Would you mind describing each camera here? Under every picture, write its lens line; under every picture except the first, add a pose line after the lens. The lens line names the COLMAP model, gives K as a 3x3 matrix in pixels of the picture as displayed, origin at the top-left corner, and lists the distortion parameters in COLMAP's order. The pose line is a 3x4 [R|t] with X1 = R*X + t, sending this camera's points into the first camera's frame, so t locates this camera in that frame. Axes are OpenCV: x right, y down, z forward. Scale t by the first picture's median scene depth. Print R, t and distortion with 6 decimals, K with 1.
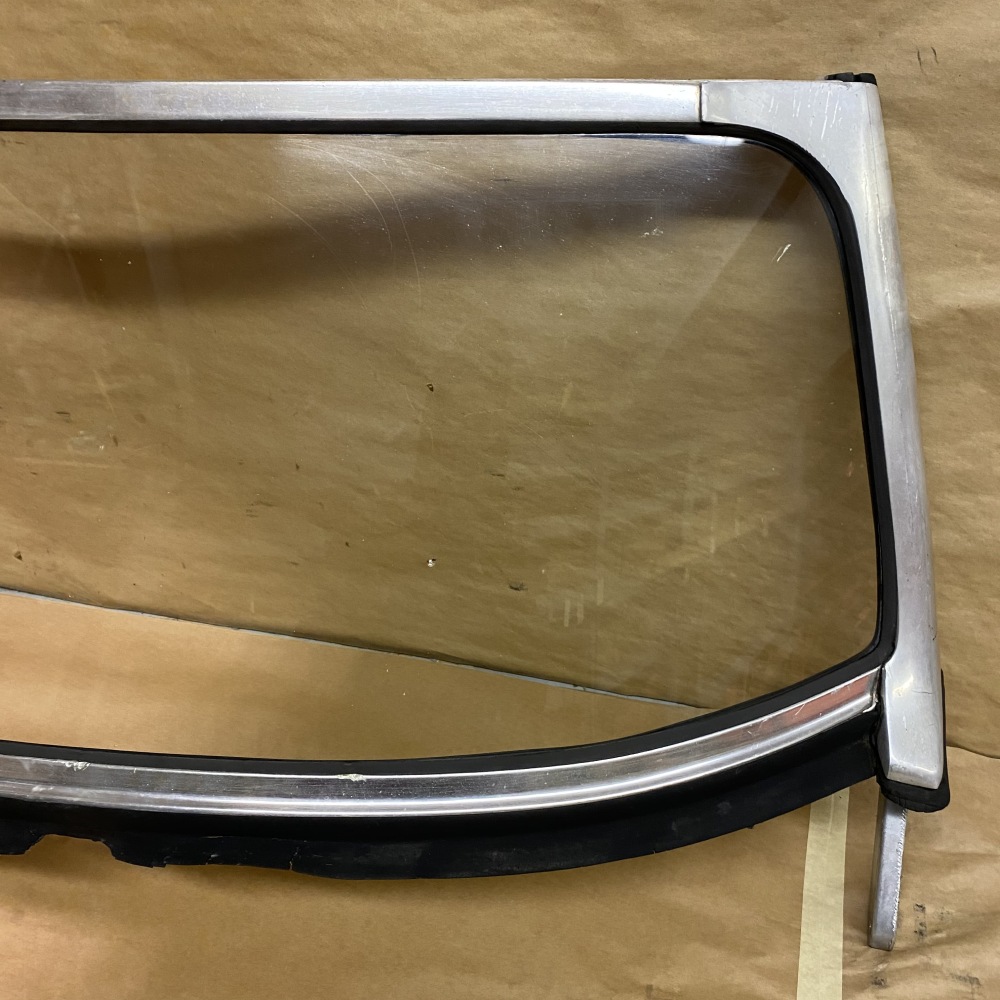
lens RADIAL K [[1026.5, 0, 503.4], [0, 1026.5, 496.4], [0, 0, 1]] dist [0.005880, 0.000000]
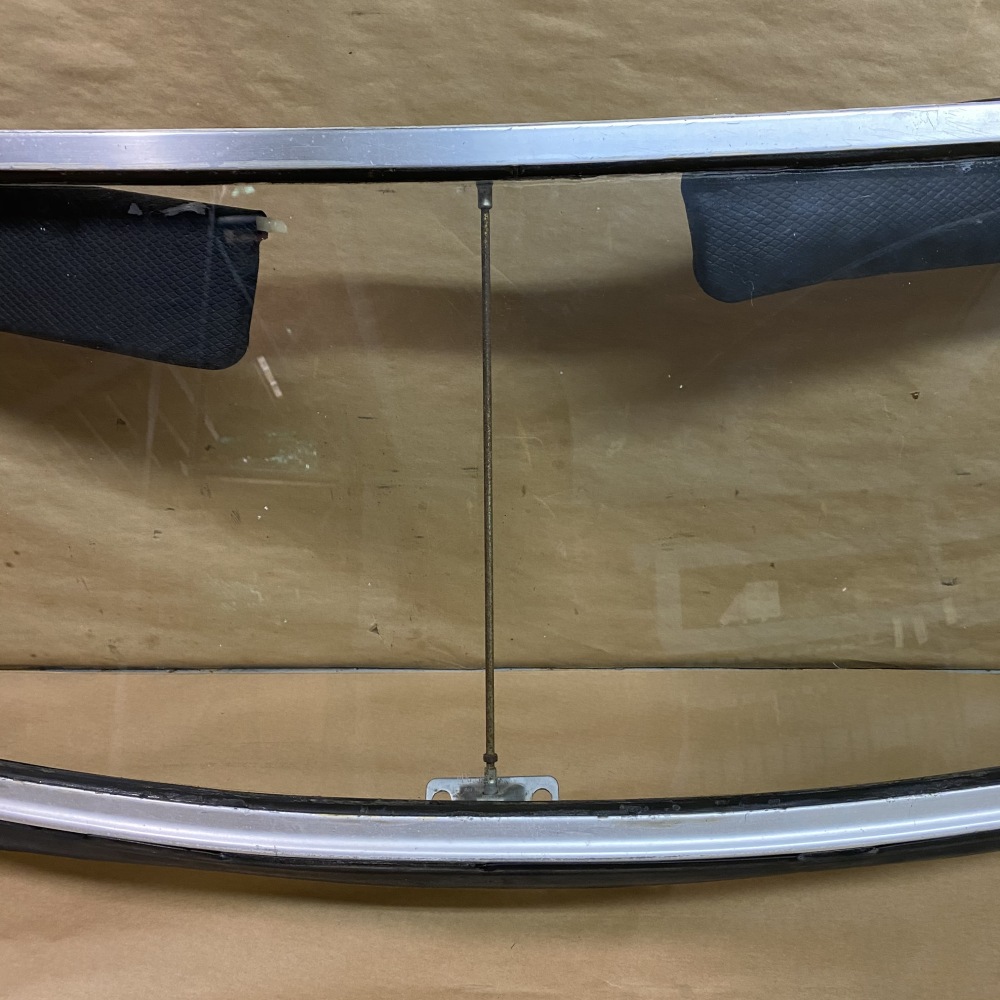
lens RADIAL K [[1026.5, 0, 499.2], [0, 1026.5, 488.0], [0, 0, 1]] dist [0.005880, 0.000000]
pose [[0.970759, -0.123018, 0.206139, -0.699580], [0.128067, 0.991701, -0.011278, -0.057340], [-0.203041, 0.037348, 0.978458, 0.084495]]
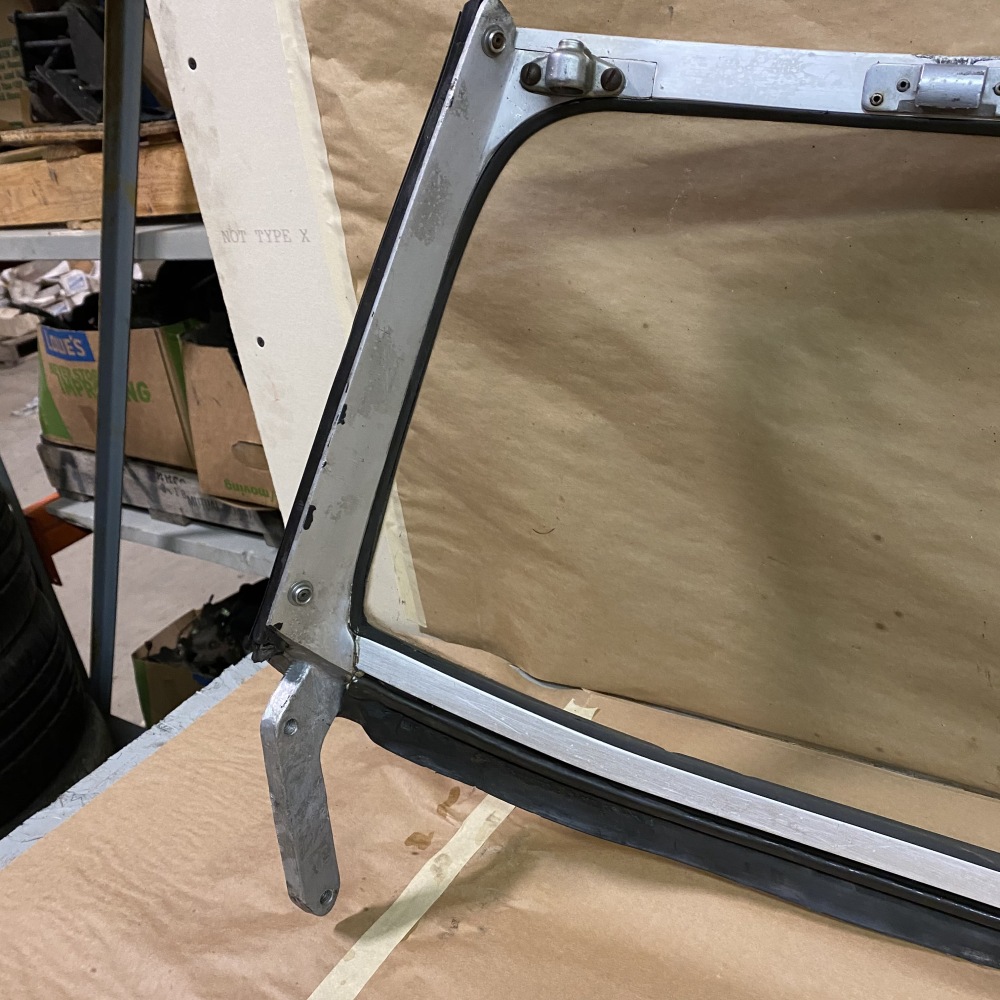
lens RADIAL K [[1026.5, 0, 491.3], [0, 1026.5, 497.2], [0, 0, 1]] dist [0.005880, 0.000000]
pose [[0.937029, 0.025776, -0.348299, -1.021050], [-0.033885, 0.999278, -0.017208, -0.137008], [0.347604, 0.027927, 0.937226, 0.431992]]
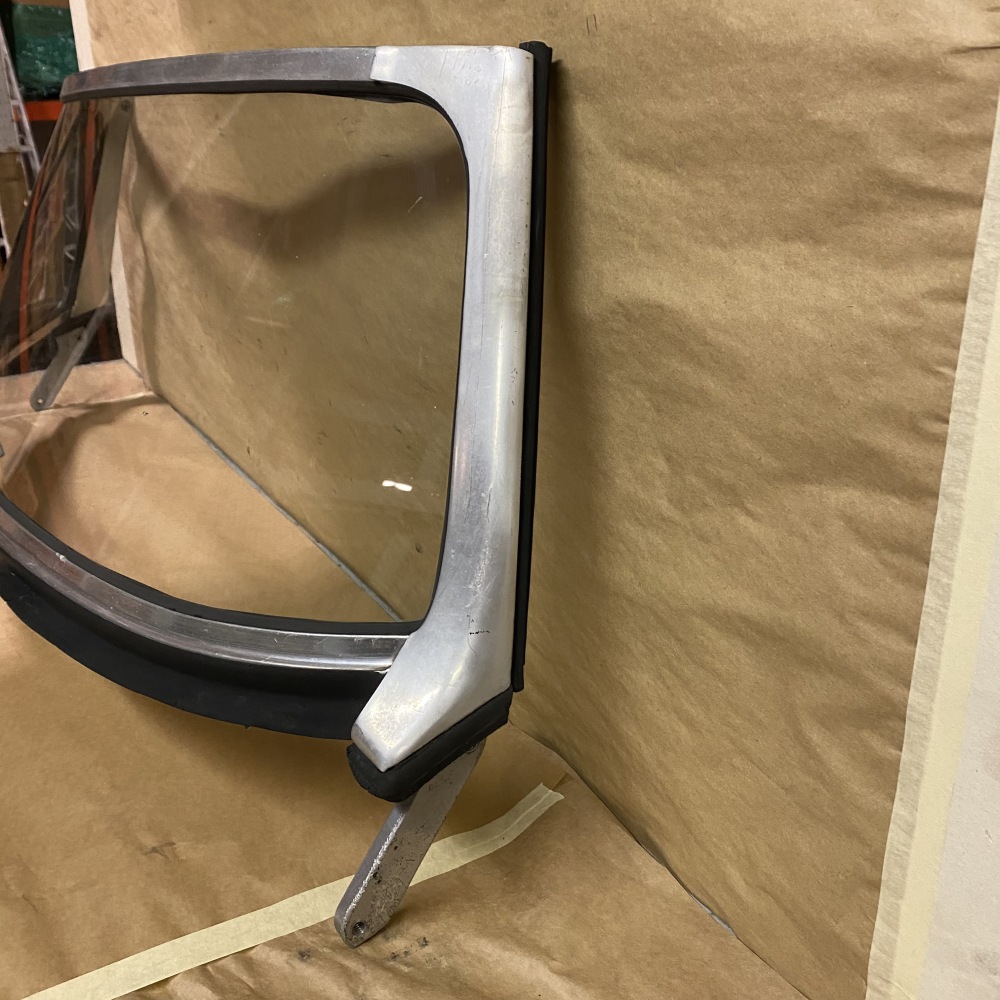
lens RADIAL K [[1026.5, 0, 500.9], [0, 1026.5, 491.4], [0, 0, 1]] dist [0.005880, 0.000000]
pose [[0.725685, 0.251295, -0.640494, 0.827662], [-0.336853, 0.941477, -0.012274, 0.017619], [0.599926, 0.224659, 0.767865, 0.237856]]
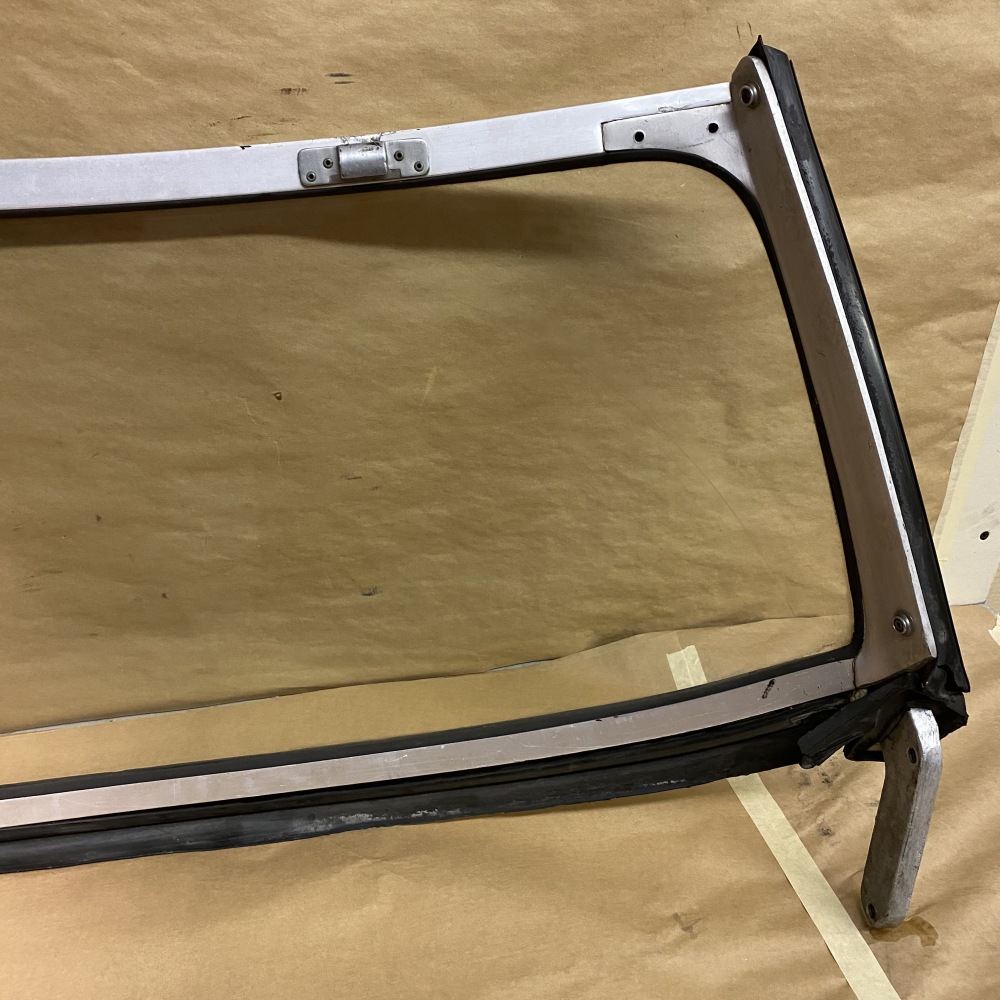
lens RADIAL K [[1026.5, 0, 493.3], [0, 1026.5, 497.9], [0, 0, 1]] dist [0.005880, 0.000000]
pose [[0.854134, -0.207346, 0.476931, -0.360153], [0.197405, 0.977709, 0.071527, -0.046669], [-0.481131, 0.033055, 0.876025, 0.123258]]
